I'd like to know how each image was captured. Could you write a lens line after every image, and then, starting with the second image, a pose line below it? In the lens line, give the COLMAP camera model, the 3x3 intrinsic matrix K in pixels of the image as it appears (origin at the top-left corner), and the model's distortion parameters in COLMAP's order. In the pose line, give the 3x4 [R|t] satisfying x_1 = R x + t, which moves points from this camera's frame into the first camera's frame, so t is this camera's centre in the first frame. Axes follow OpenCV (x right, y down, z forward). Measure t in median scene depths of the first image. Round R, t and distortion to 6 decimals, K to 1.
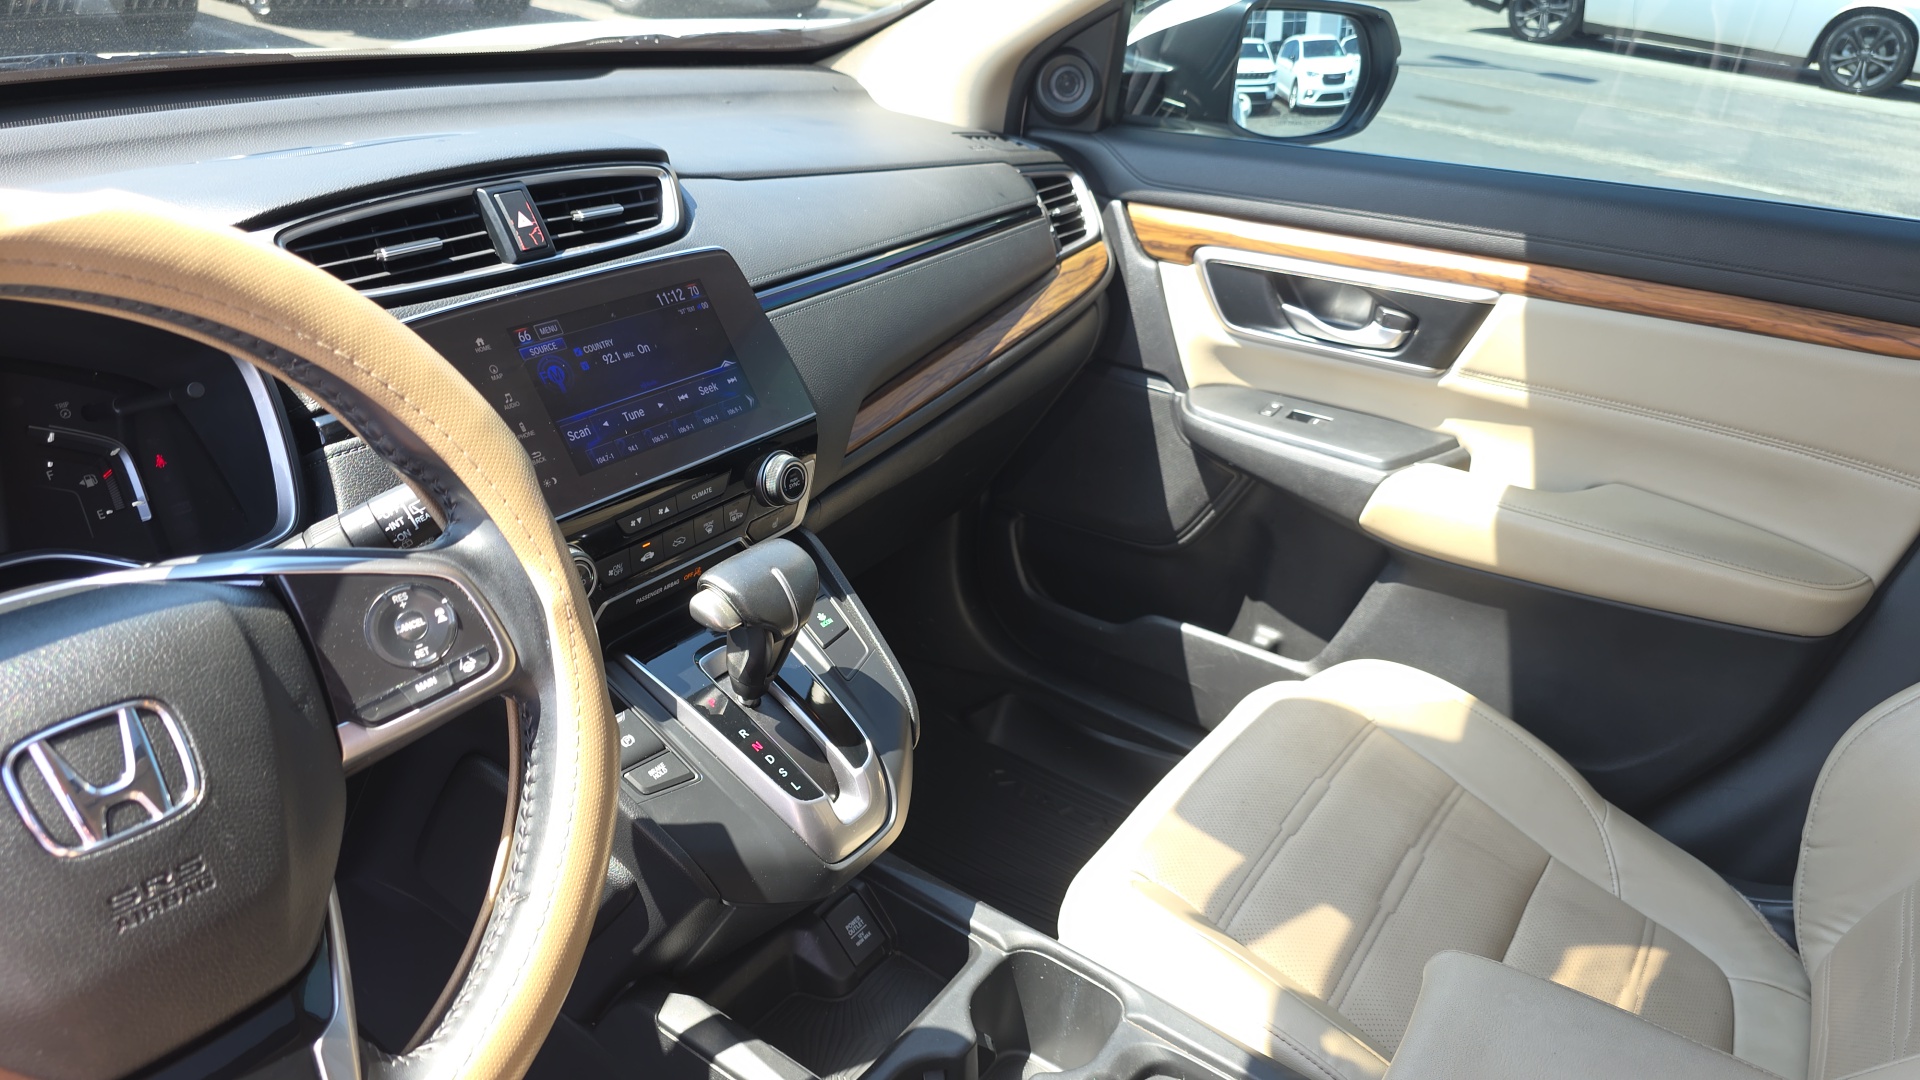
lens RADIAL K [[1307.3, 0, 968.3], [0, 1307.3, 547.7], [0, 0, 1]] dist [0.038065, -0.047165]
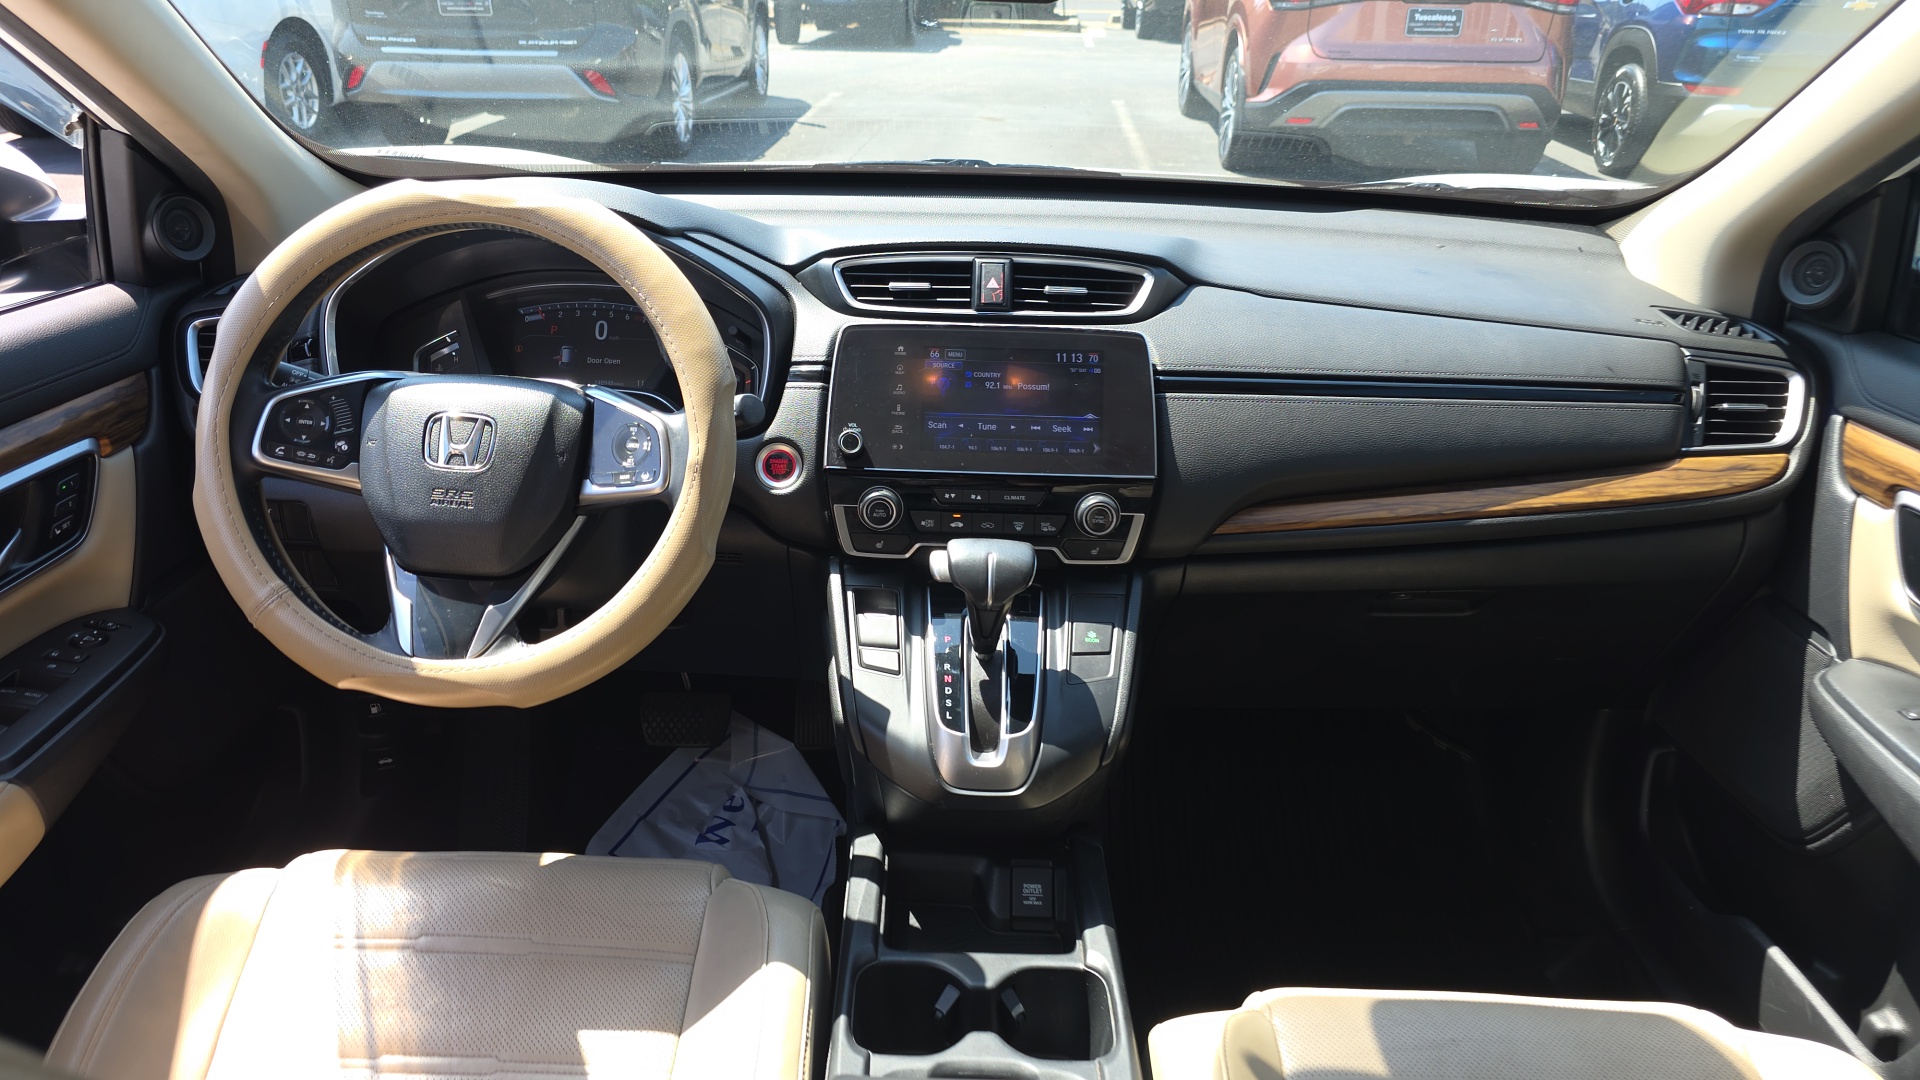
lens RADIAL K [[1288.5, 0, 923.7], [0, 1288.5, 547.7], [0, 0, 1]] dist [0.093678, -0.117567]
pose [[0.547912, 0.295794, -0.782495, 0.511641], [-0.372991, 0.923654, 0.087981, -0.048966], [0.748779, 0.243658, 0.616409, 0.087429]]
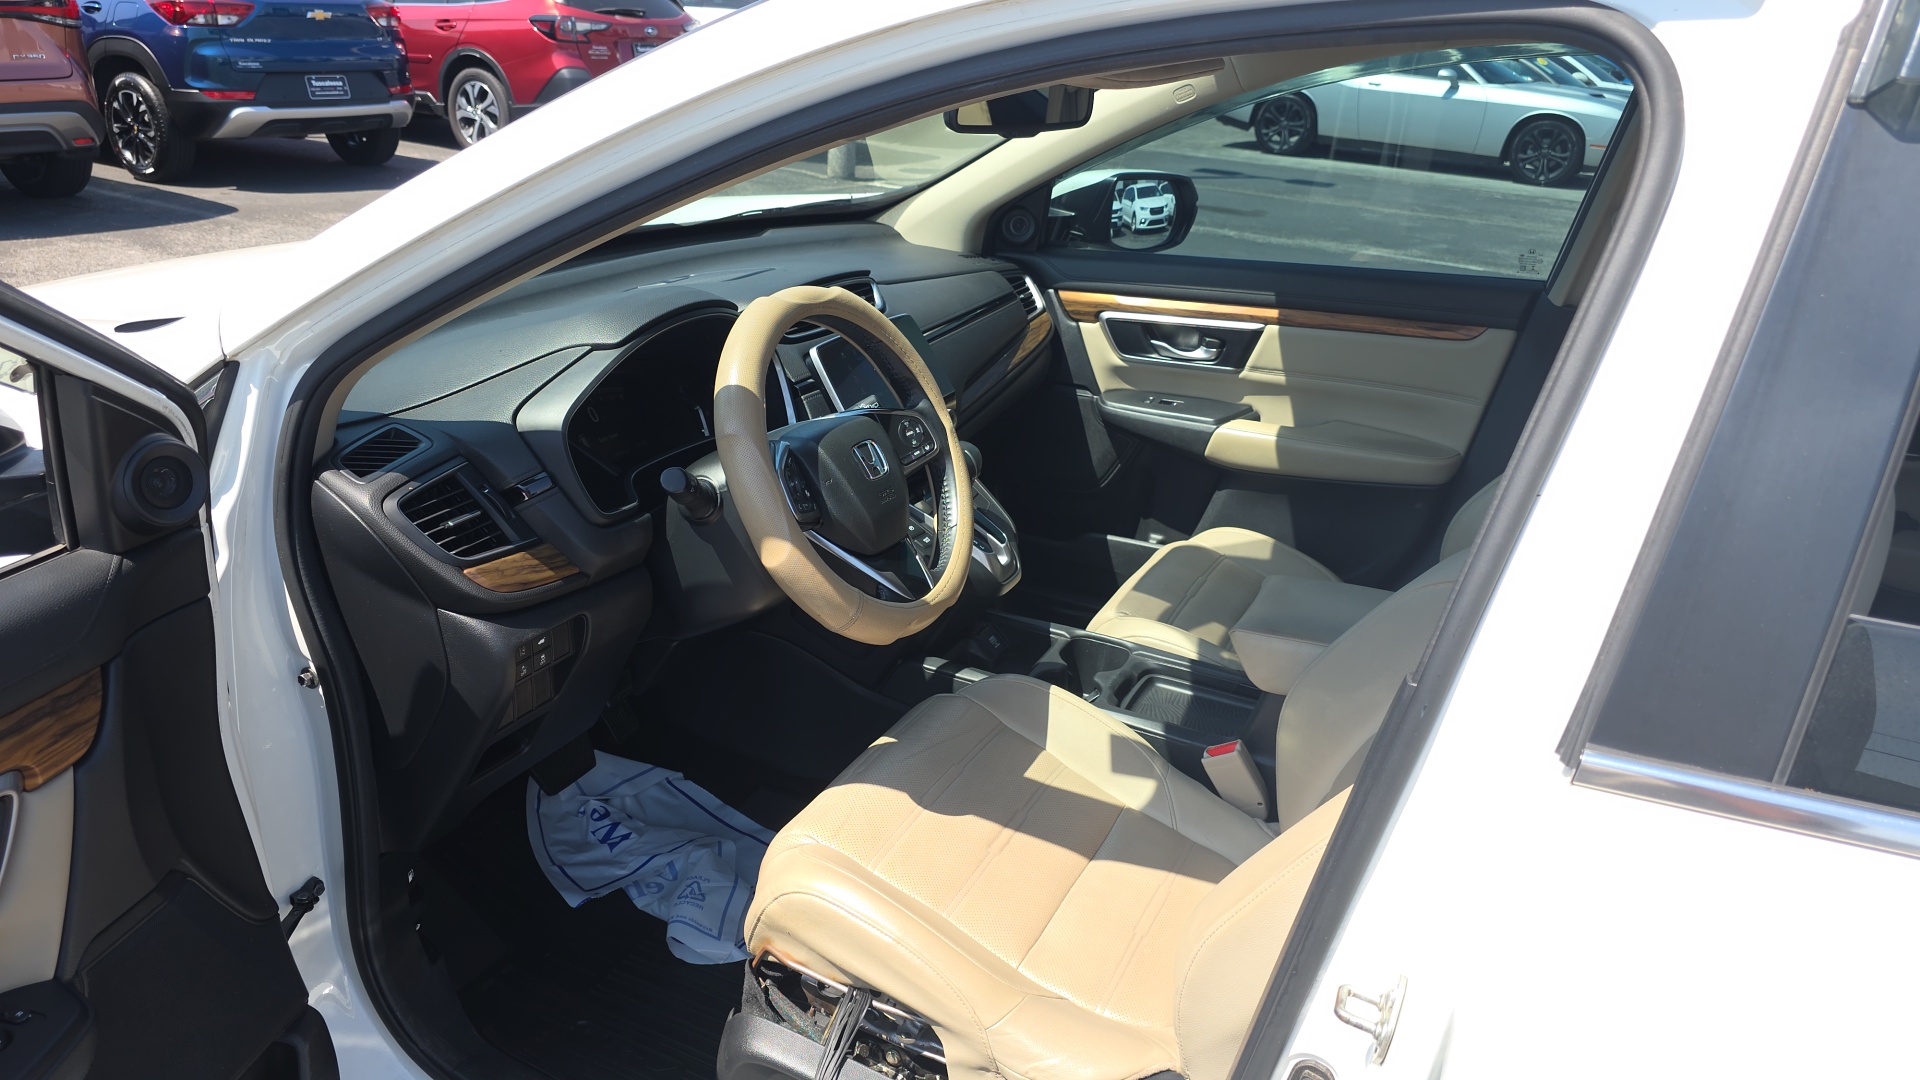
lens RADIAL K [[1327.6, 0, 960.0], [0, 1327.6, 540.0], [0, 0, 1]] dist [0.025158, -0.000199]
pose [[0.987543, -0.076472, 0.137514, -0.300867], [0.088390, 0.992642, -0.082754, 0.222109], [-0.130174, 0.093878, 0.987037, -0.765012]]
